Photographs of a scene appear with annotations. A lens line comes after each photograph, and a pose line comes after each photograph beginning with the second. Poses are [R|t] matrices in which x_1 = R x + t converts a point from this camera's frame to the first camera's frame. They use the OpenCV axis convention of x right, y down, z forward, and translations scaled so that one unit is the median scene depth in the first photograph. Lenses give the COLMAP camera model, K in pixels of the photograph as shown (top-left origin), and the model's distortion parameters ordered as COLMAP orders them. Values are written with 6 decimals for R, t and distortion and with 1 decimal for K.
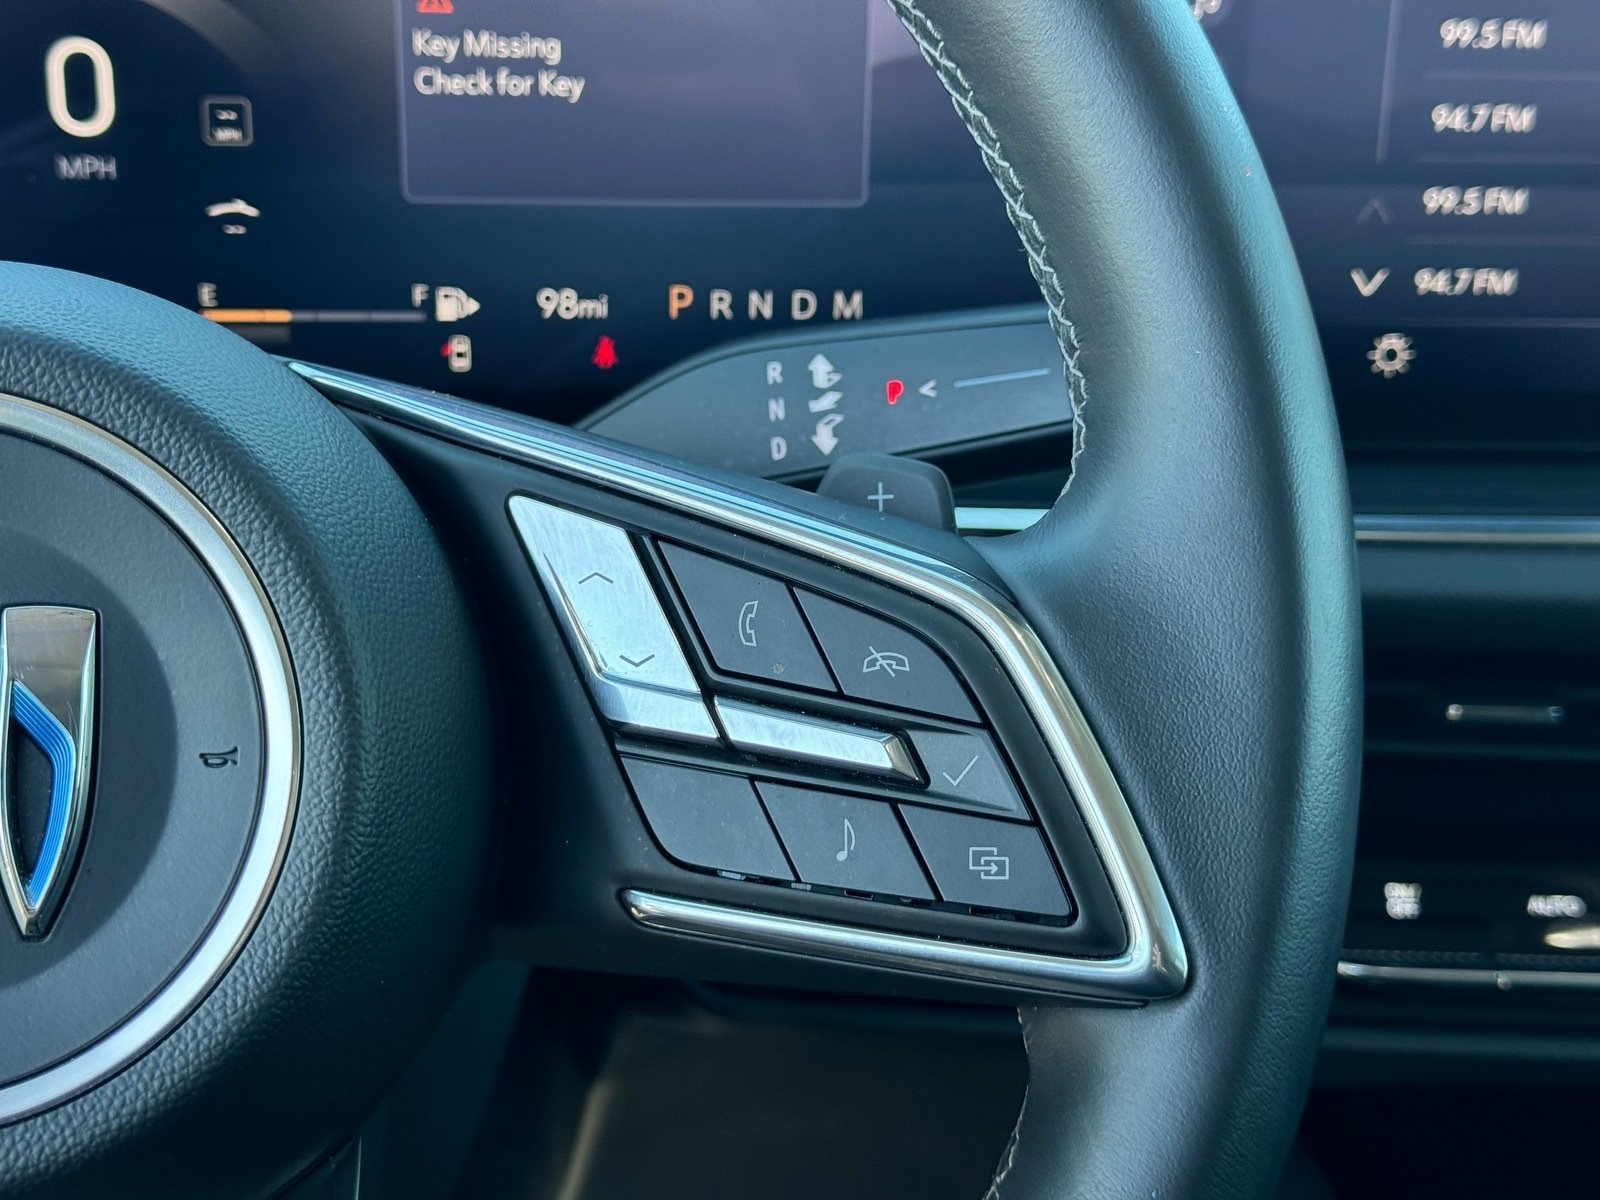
lens RADIAL K [[2276.8, 0, 809.7], [0, 2276.8, 606.5], [0, 0, 1]] dist [0.182323, 0.000000]
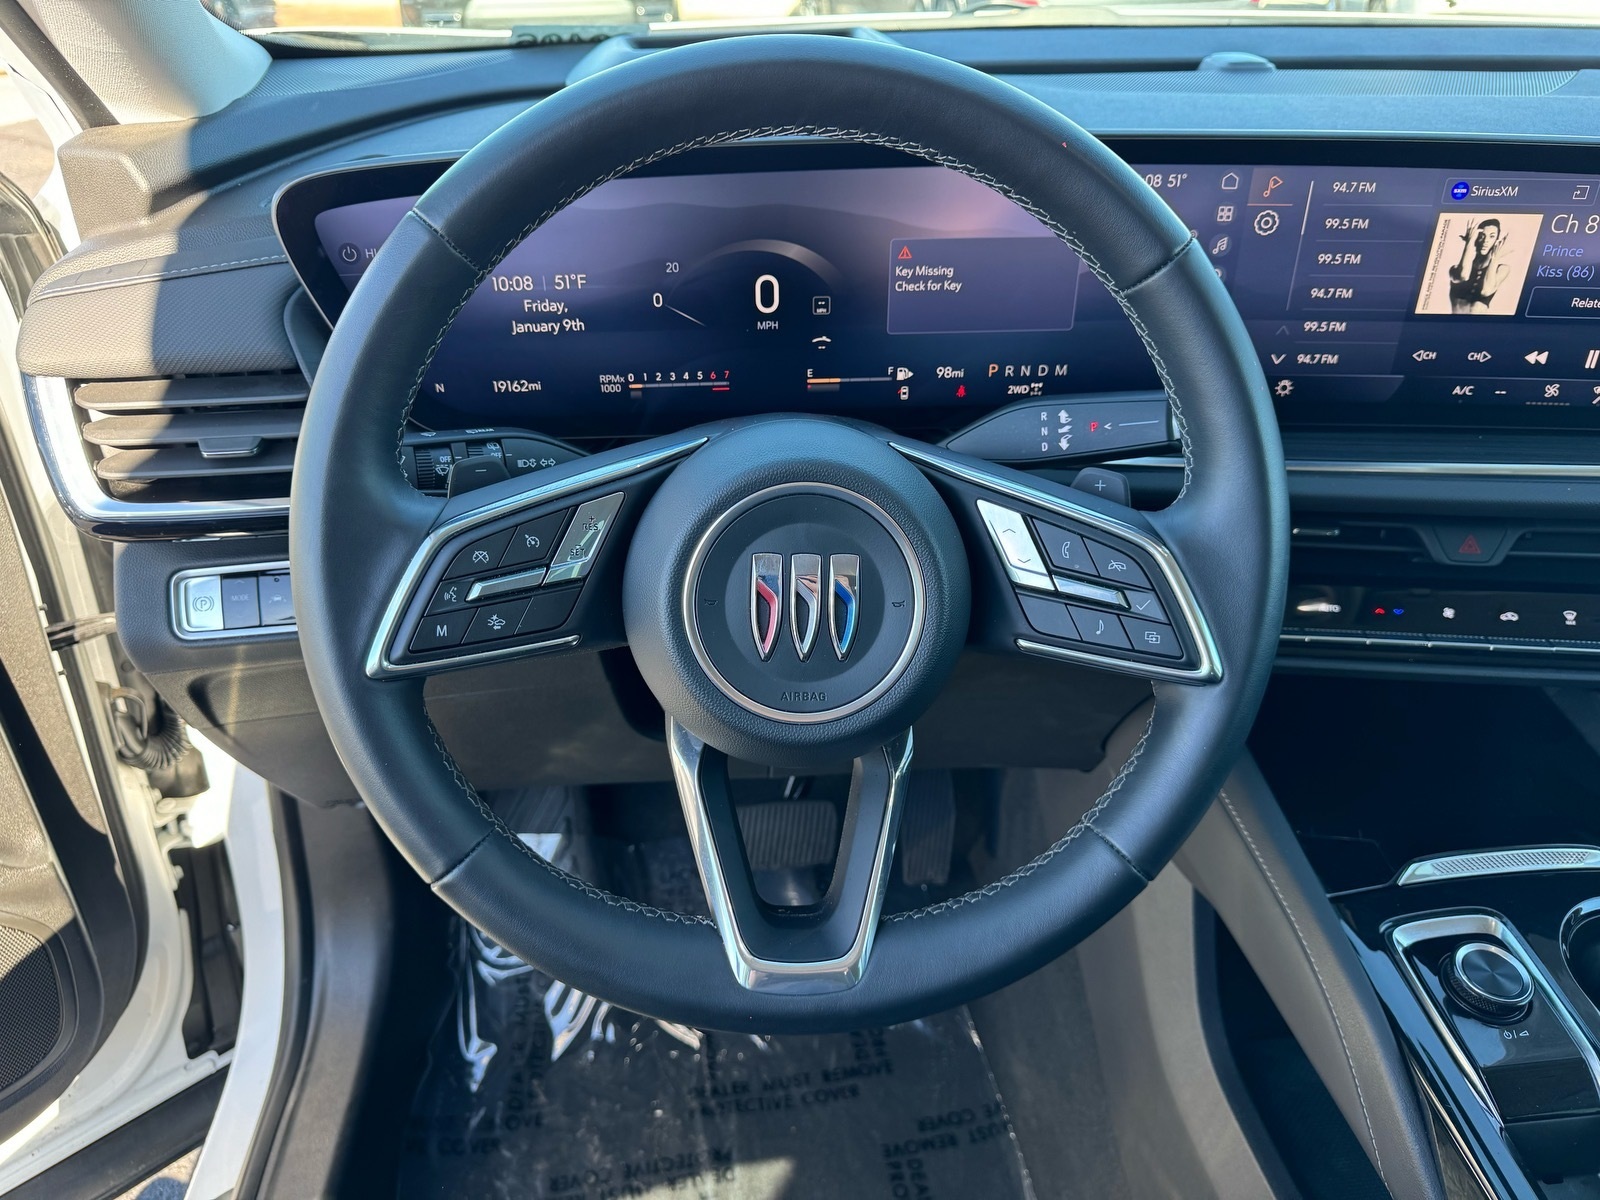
lens RADIAL K [[1134.9, 0, 817.0], [0, 1134.9, 606.2], [0, 0, 1]] dist [0.051854, -0.065918]
pose [[0.997217, 0.018840, -0.072140, -0.159827], [-0.002708, 0.976063, 0.217473, -0.158440], [0.074511, -0.216672, 0.973397, -0.279880]]
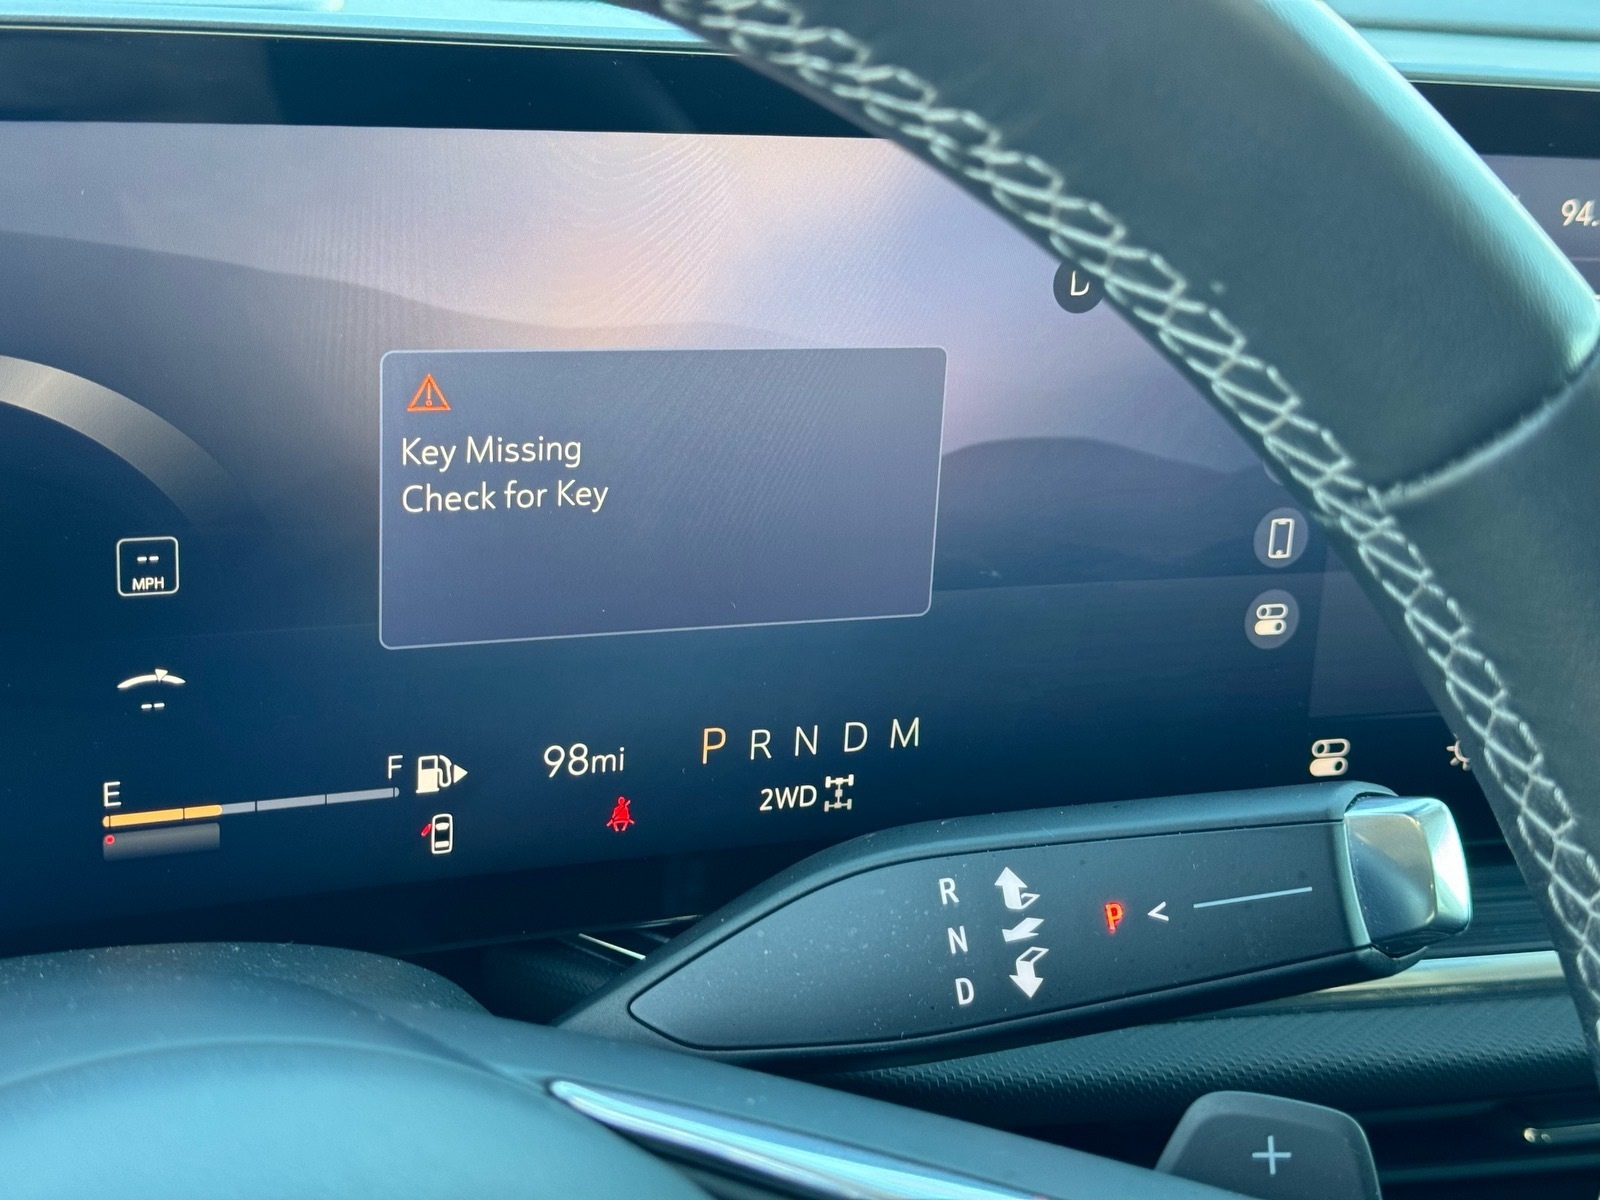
lens RADIAL K [[2276.8, 0, 793.8], [0, 2276.8, 650.0], [0, 0, 1]] dist [0.182323, 0.000000]
pose [[0.957654, -0.047928, 0.283905, -0.263560], [0.045131, 0.998847, 0.016391, -0.185515], [-0.284363, -0.002884, 0.958712, 0.244705]]
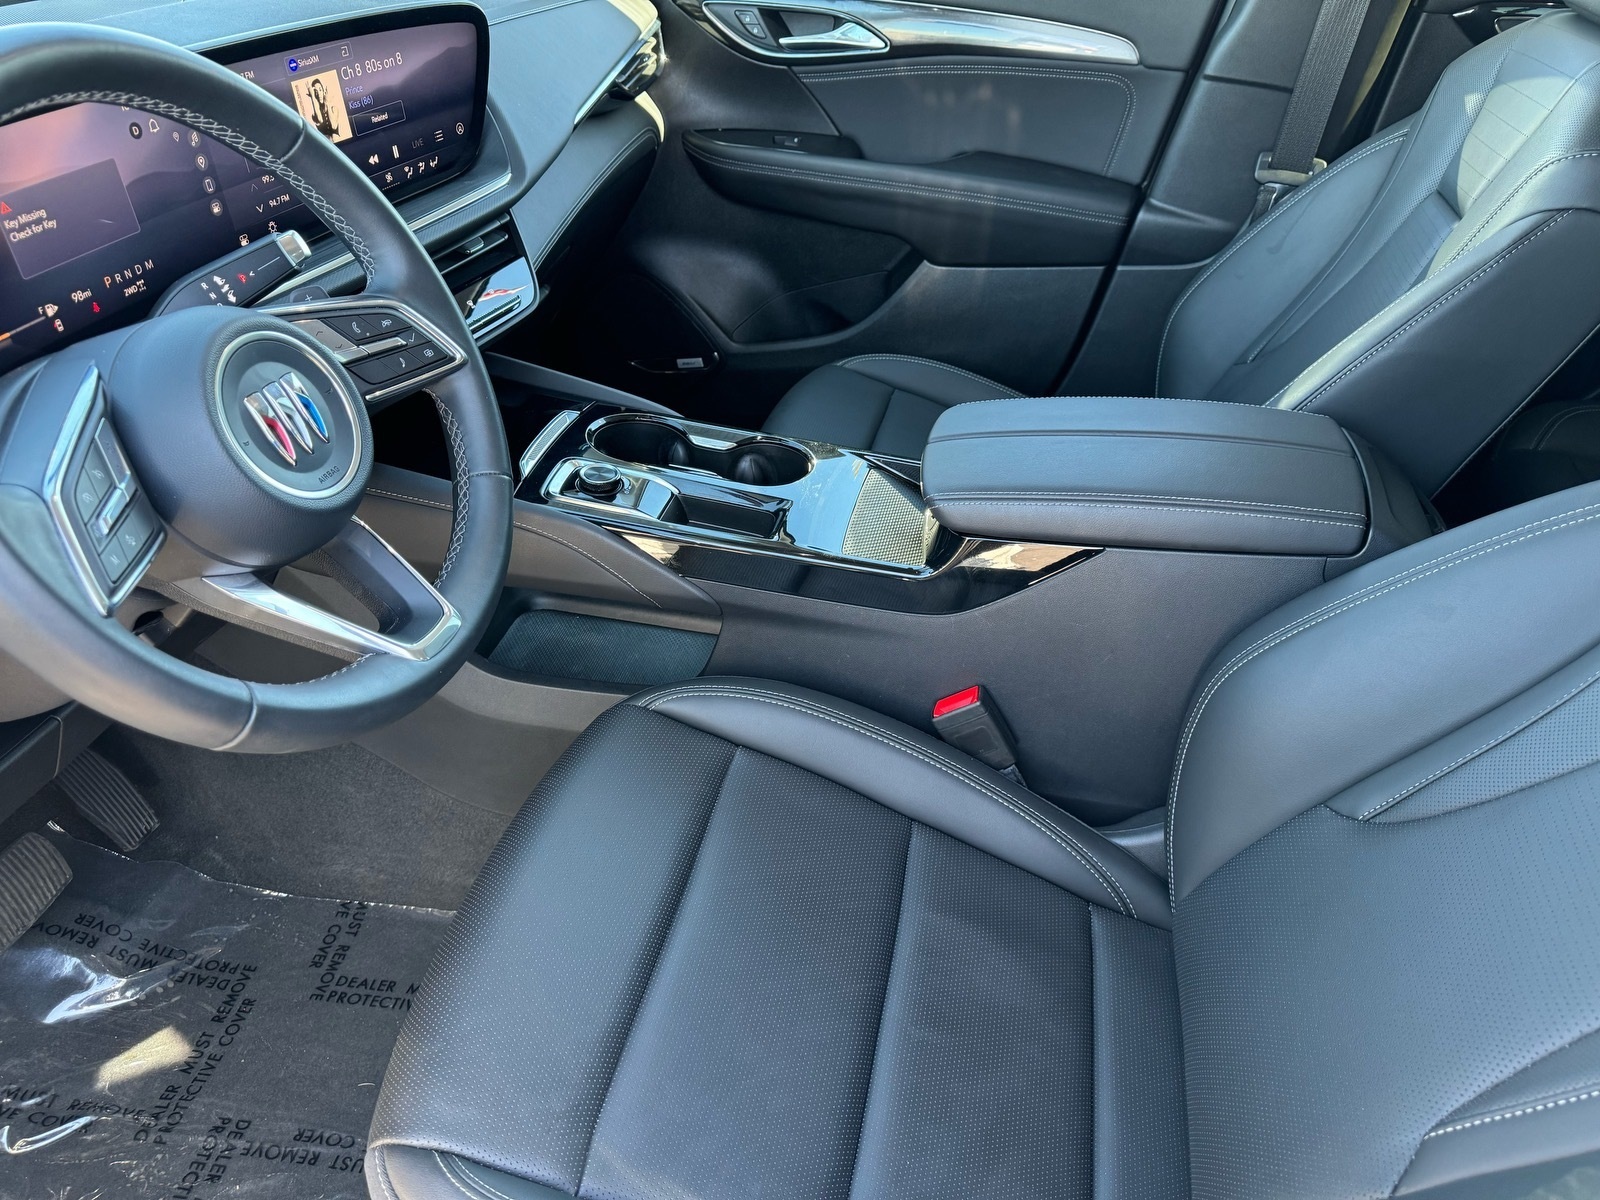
lens RADIAL K [[1134.9, 0, 802.6], [0, 1134.9, 609.3], [0, 0, 1]] dist [0.051854, -0.065918]
pose [[0.376612, -0.557271, 0.740008, -1.109619], [0.300604, 0.829115, 0.471388, -0.221034], [-0.876242, 0.044919, 0.479773, -0.518848]]
